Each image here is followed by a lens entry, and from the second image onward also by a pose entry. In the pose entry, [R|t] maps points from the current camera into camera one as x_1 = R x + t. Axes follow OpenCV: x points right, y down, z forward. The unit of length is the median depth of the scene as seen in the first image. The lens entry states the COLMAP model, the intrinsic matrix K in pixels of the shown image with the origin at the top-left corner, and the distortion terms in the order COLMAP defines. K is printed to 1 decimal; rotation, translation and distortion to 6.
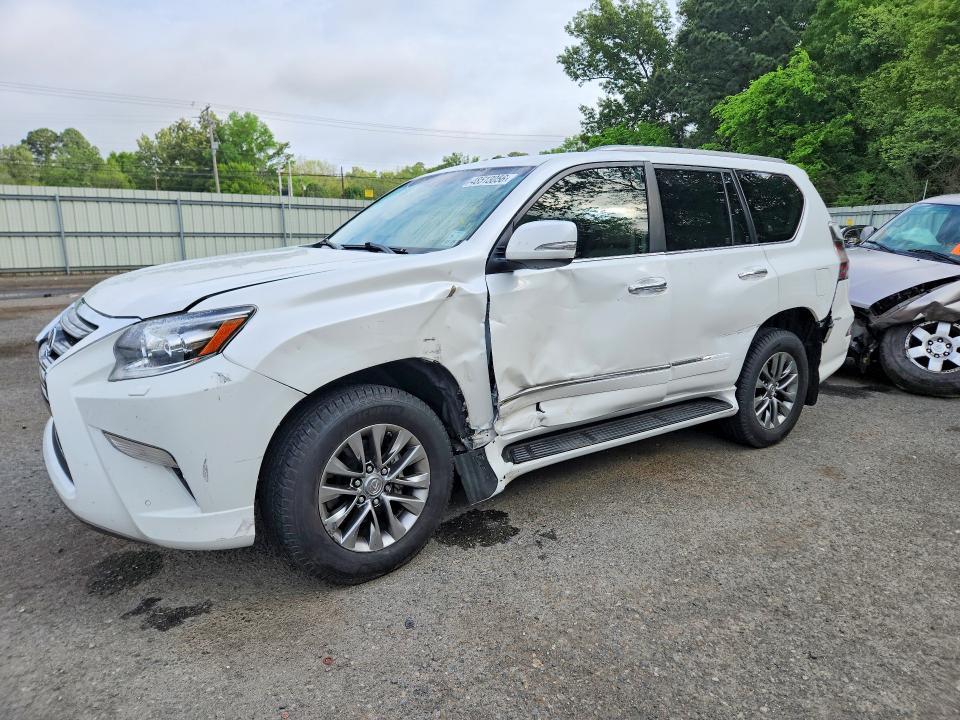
lens RADIAL K [[706.4, 0, 482.4], [0, 706.4, 359.9], [0, 0, 1]] dist [0.040795, -0.026936]
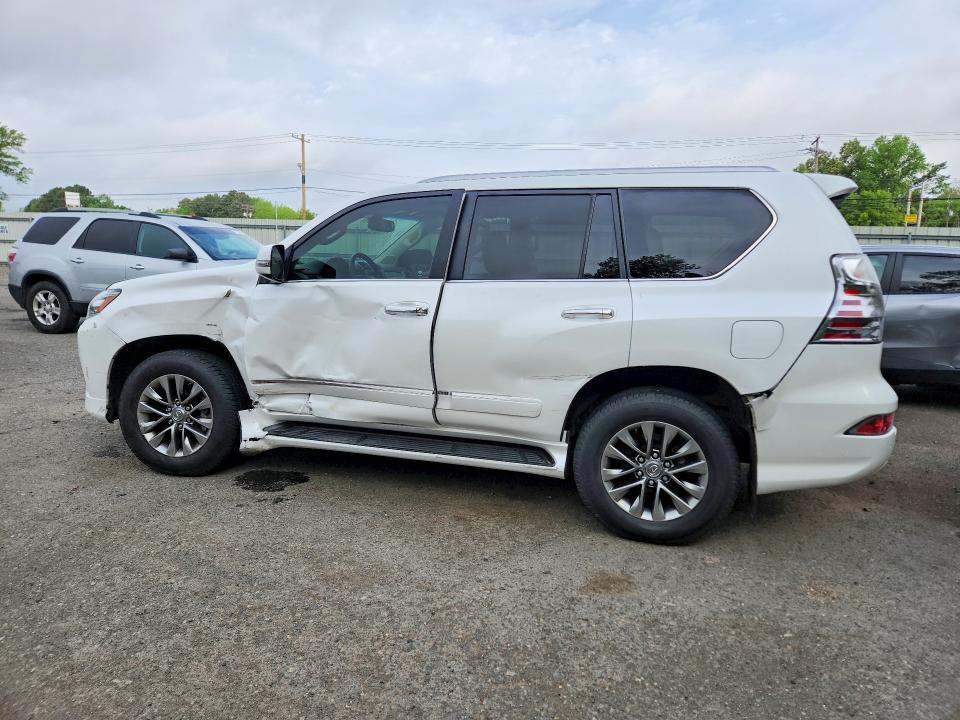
lens RADIAL K [[706.4, 0, 487.8], [0, 706.4, 358.3], [0, 0, 1]] dist [0.040795, -0.026936]
pose [[0.560935, 0.135596, -0.816680, 1.205977], [-0.172013, 0.984055, 0.045239, -0.104877], [0.809792, 0.115103, 0.575315, 0.531615]]
